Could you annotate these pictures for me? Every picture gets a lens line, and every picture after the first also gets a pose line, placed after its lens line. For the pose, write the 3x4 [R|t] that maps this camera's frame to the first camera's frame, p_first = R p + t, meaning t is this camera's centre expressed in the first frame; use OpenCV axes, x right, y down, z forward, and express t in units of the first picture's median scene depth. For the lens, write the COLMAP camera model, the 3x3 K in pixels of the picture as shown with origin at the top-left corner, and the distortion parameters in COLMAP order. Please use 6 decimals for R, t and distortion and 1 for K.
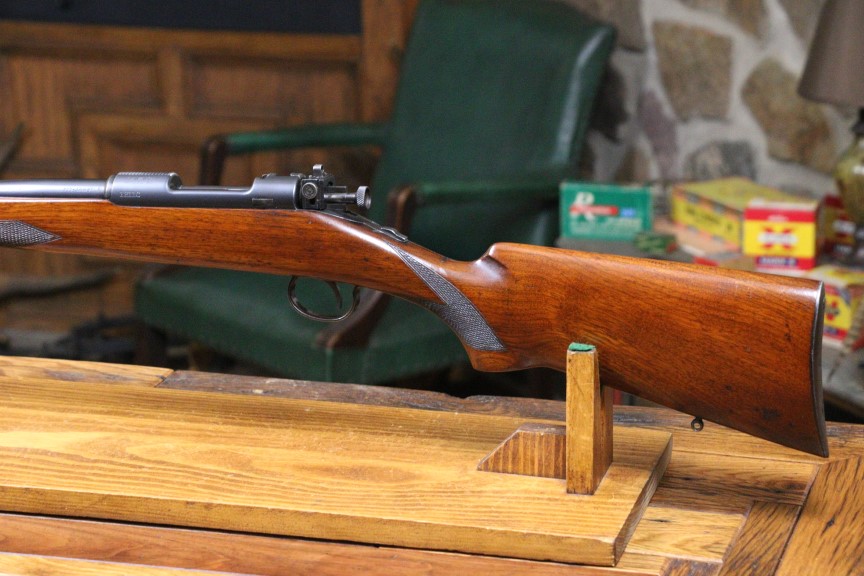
lens RADIAL K [[2367.9, 0, 432.0], [0, 2367.9, 288.0], [0, 0, 1]] dist [0.424587, -0.072617]
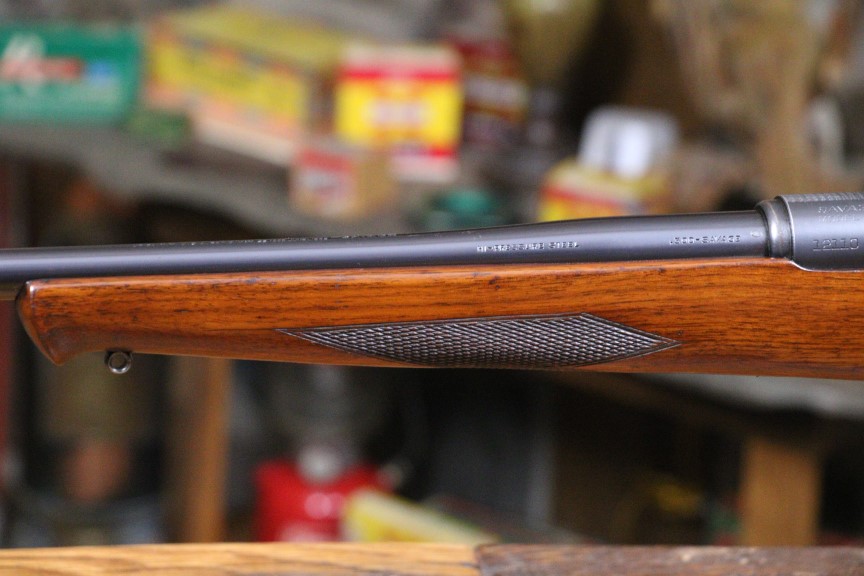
lens RADIAL K [[3434.0, 0, 432.0], [0, 3434.0, 288.0], [0, 0, 1]] dist [0.636843, 4.604671]
pose [[0.895194, -0.072285, 0.439776, -0.427025], [0.044298, 0.996304, 0.073590, -0.072307], [-0.443470, -0.046396, 0.895088, 0.361492]]
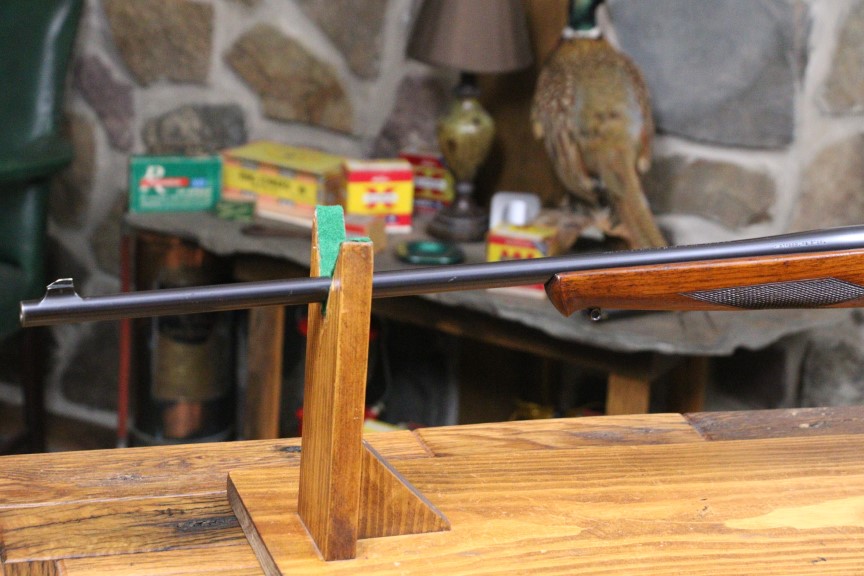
lens RADIAL K [[2124.1, 0, 432.0], [0, 2124.1, 288.0], [0, 0, 1]] dist [0.331628, 0.454947]
pose [[0.828276, -0.108105, 0.549793, -0.639452], [0.083222, 0.994063, 0.070085, -0.080488], [-0.554105, -0.012294, 0.832356, 0.360798]]
